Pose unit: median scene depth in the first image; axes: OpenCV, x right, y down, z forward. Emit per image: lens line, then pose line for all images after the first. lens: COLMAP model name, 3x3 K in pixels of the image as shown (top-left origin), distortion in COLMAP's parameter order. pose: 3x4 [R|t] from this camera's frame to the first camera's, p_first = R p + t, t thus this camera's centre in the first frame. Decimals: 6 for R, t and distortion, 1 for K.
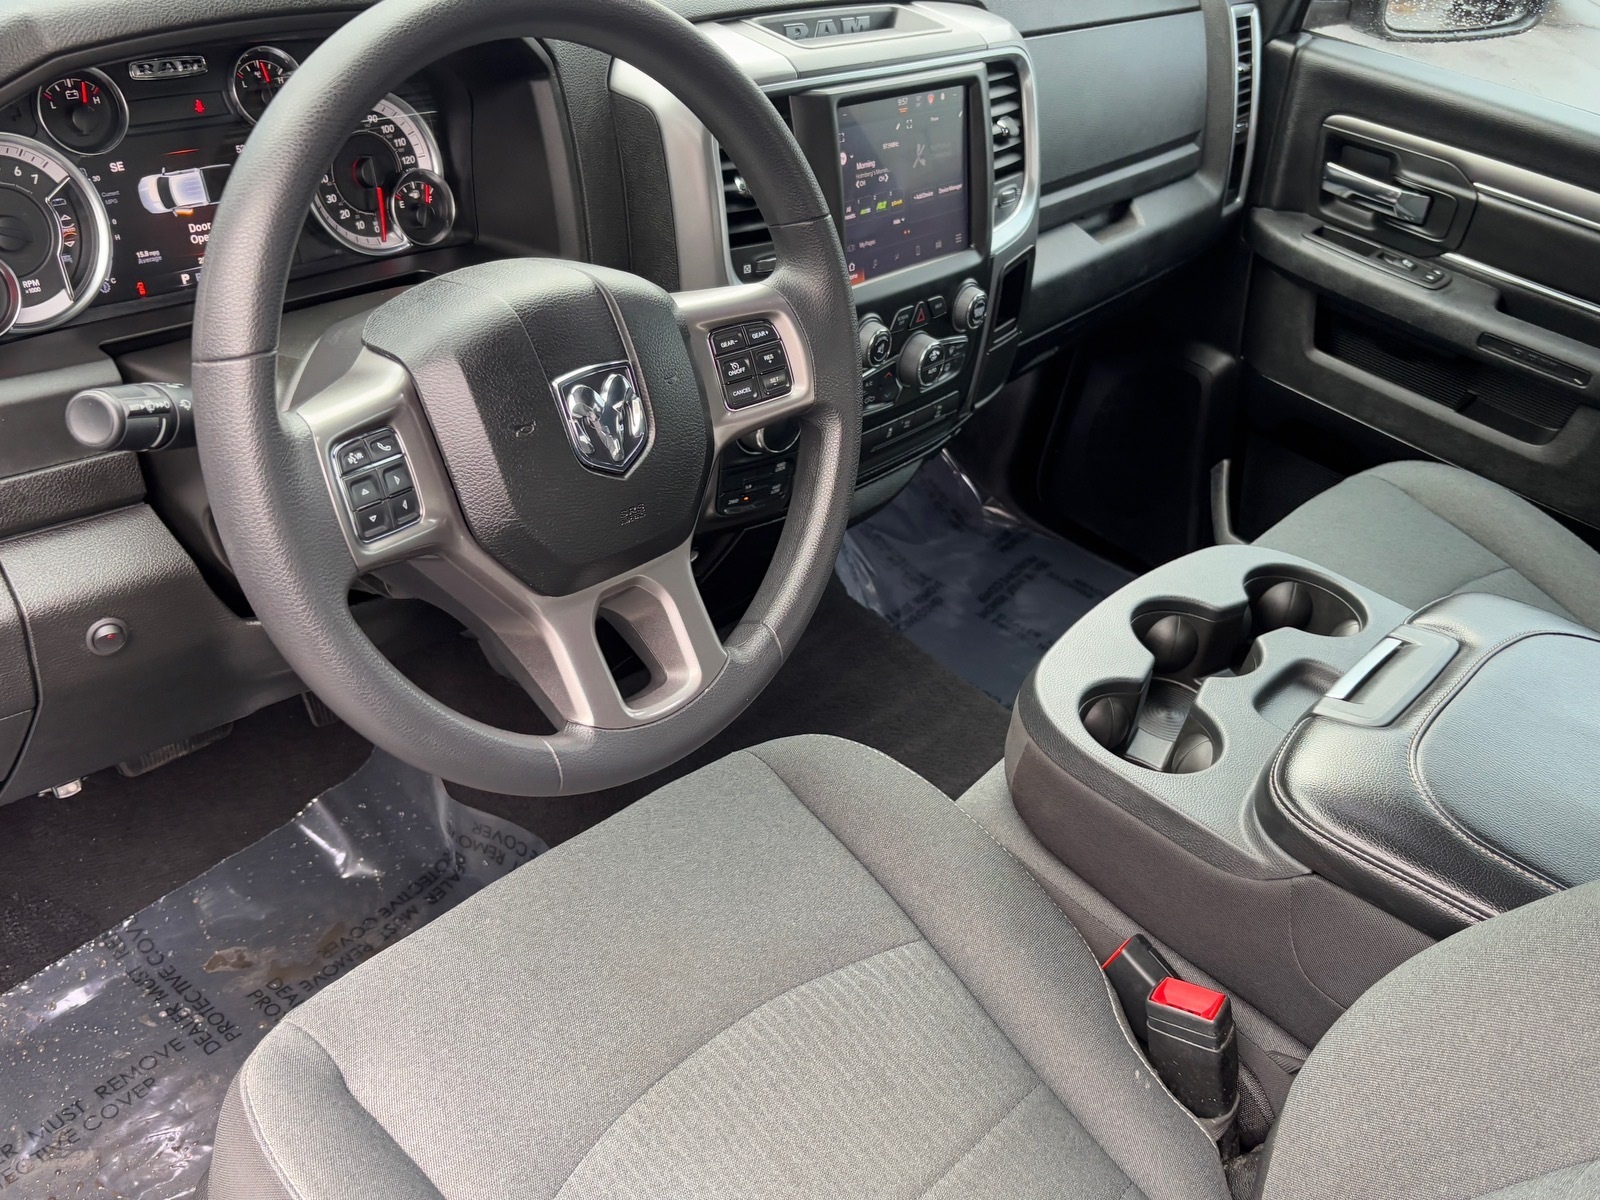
lens RADIAL K [[1465.5, 0, 795.2], [0, 1465.5, 625.4], [0, 0, 1]] dist [0.021462, -0.023076]
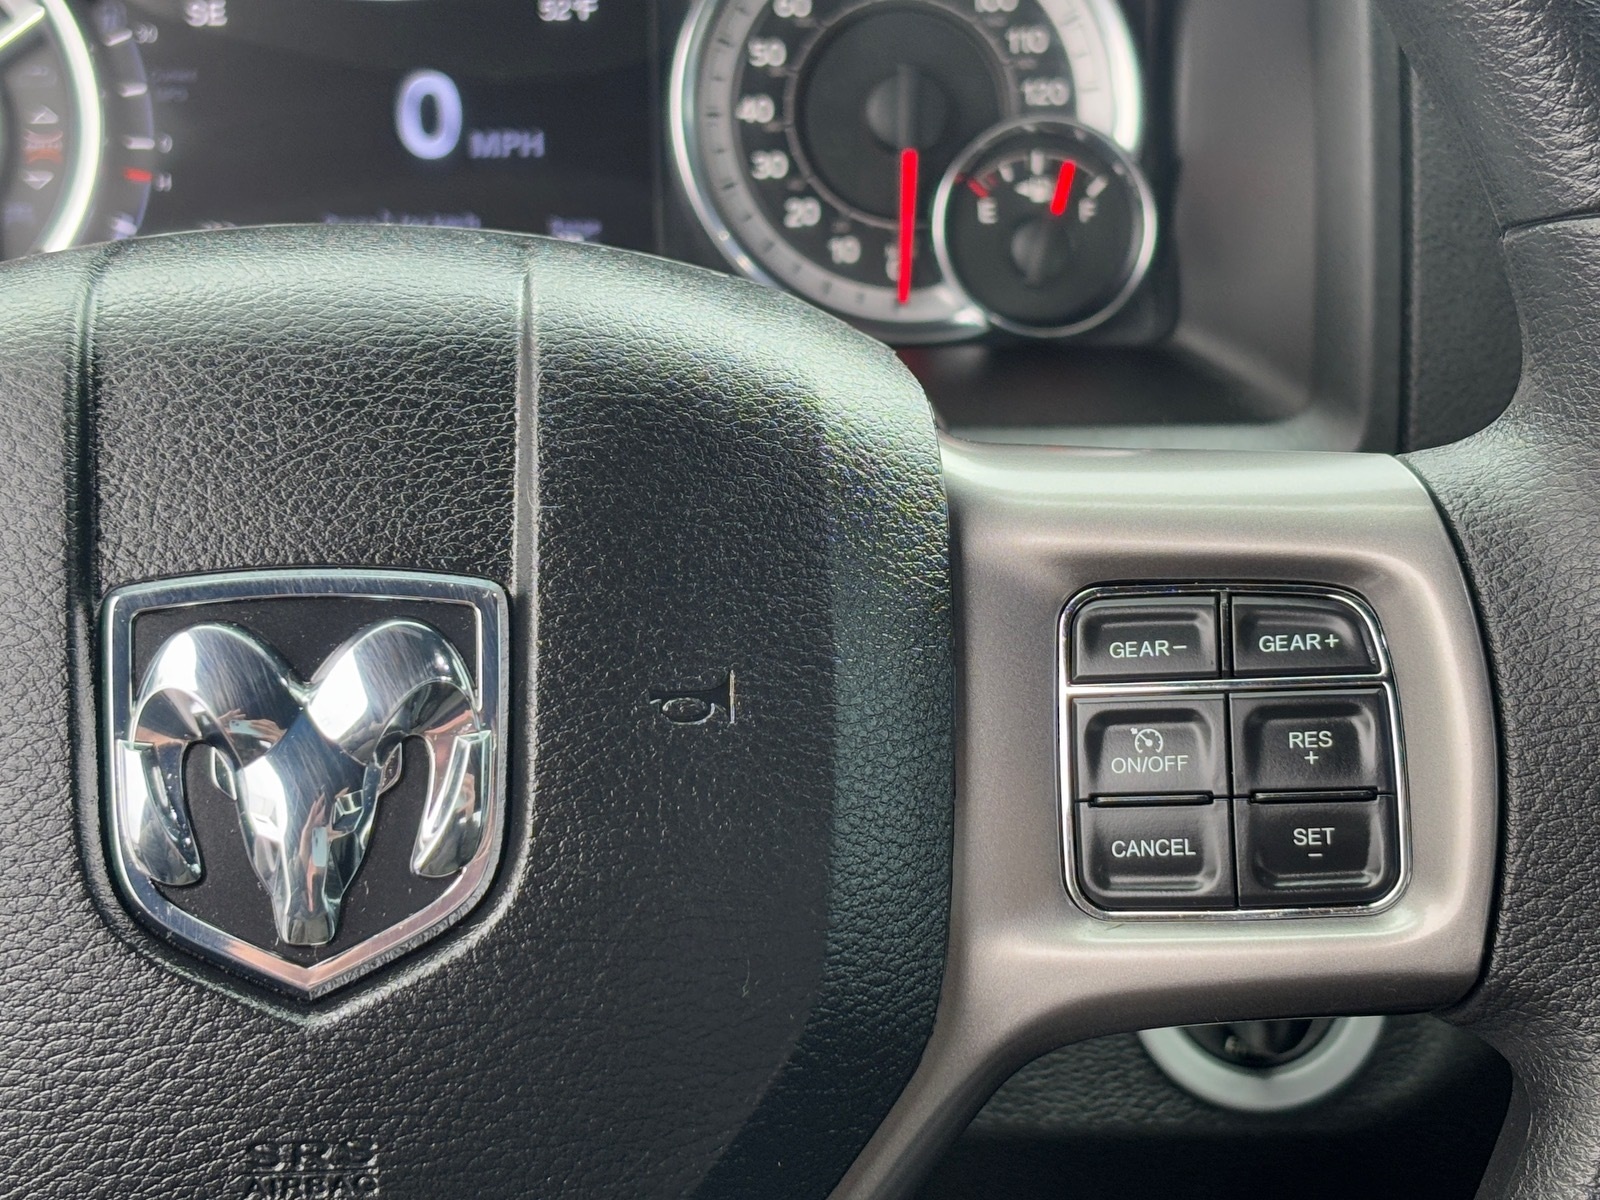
lens RADIAL K [[3110.3, 0, 859.8], [0, 3110.3, 603.9], [0, 0, 1]] dist [0.276162, -1.486758]
pose [[0.720319, 0.147202, -0.677844, 0.206722], [-0.311784, 0.941650, -0.126830, -0.087308], [0.619622, 0.302699, 0.724184, 0.433293]]
